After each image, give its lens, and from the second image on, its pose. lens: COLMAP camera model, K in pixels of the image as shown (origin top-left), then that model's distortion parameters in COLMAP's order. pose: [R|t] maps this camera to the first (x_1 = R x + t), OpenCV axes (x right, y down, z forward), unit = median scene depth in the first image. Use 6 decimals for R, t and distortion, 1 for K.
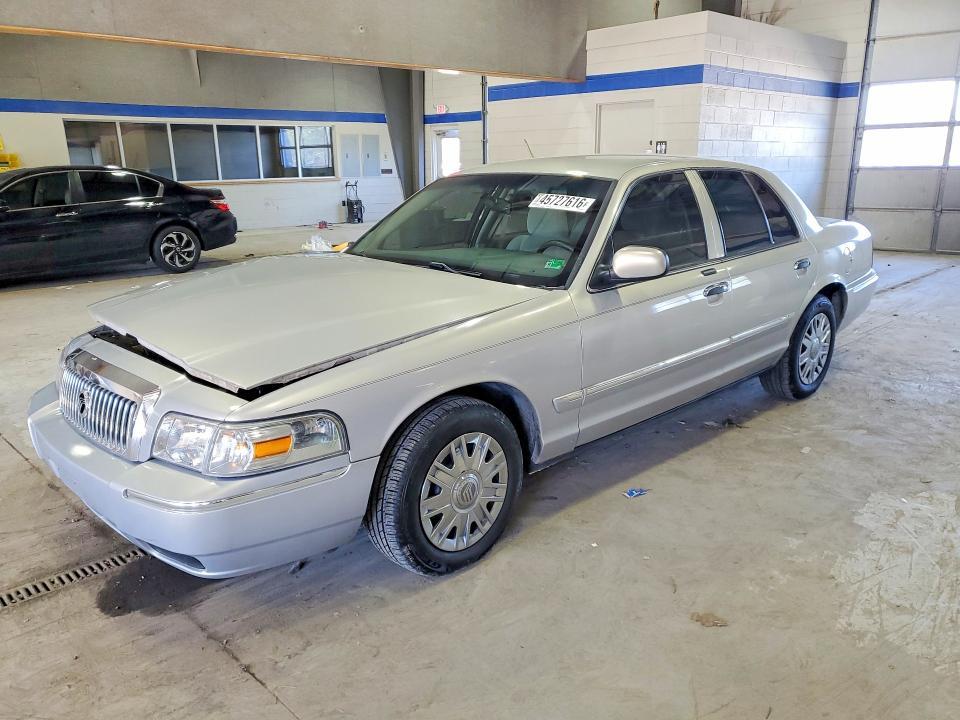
lens RADIAL K [[741.2, 0, 478.3], [0, 741.2, 363.0], [0, 0, 1]] dist [0.003748, 0.002368]
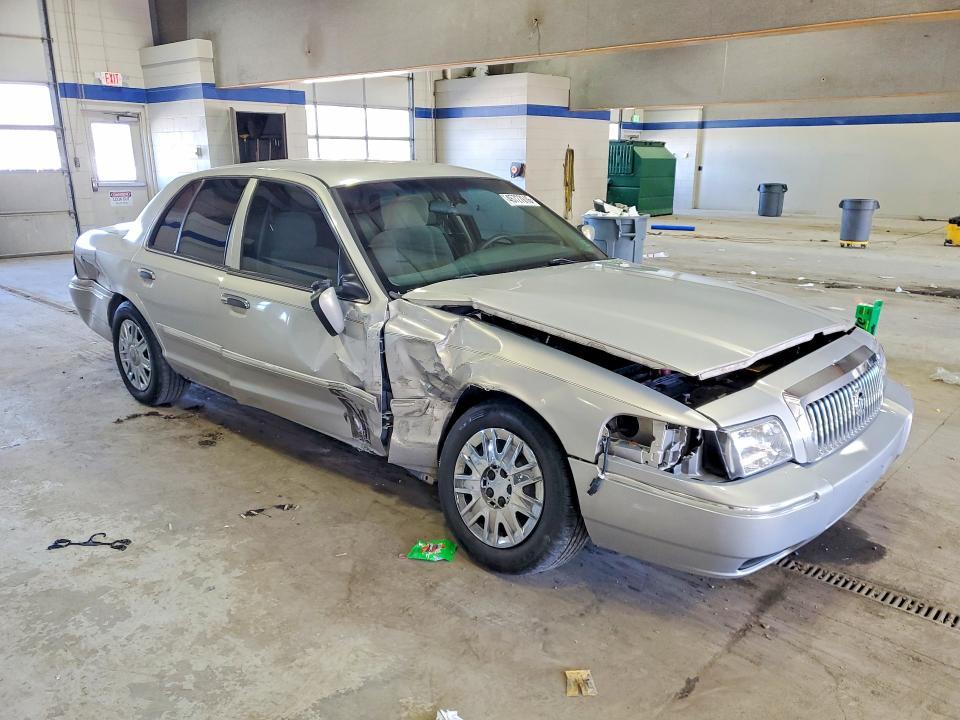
lens RADIAL K [[720.1, 0, 482.8], [0, 720.1, 357.0], [0, 0, 1]] dist [0.020563, 0.003657]
pose [[-0.029298, -0.251133, 0.967509, -1.065616], [0.255739, 0.933826, 0.250135, -0.290295], [-0.966302, 0.254758, 0.036865, 1.040303]]
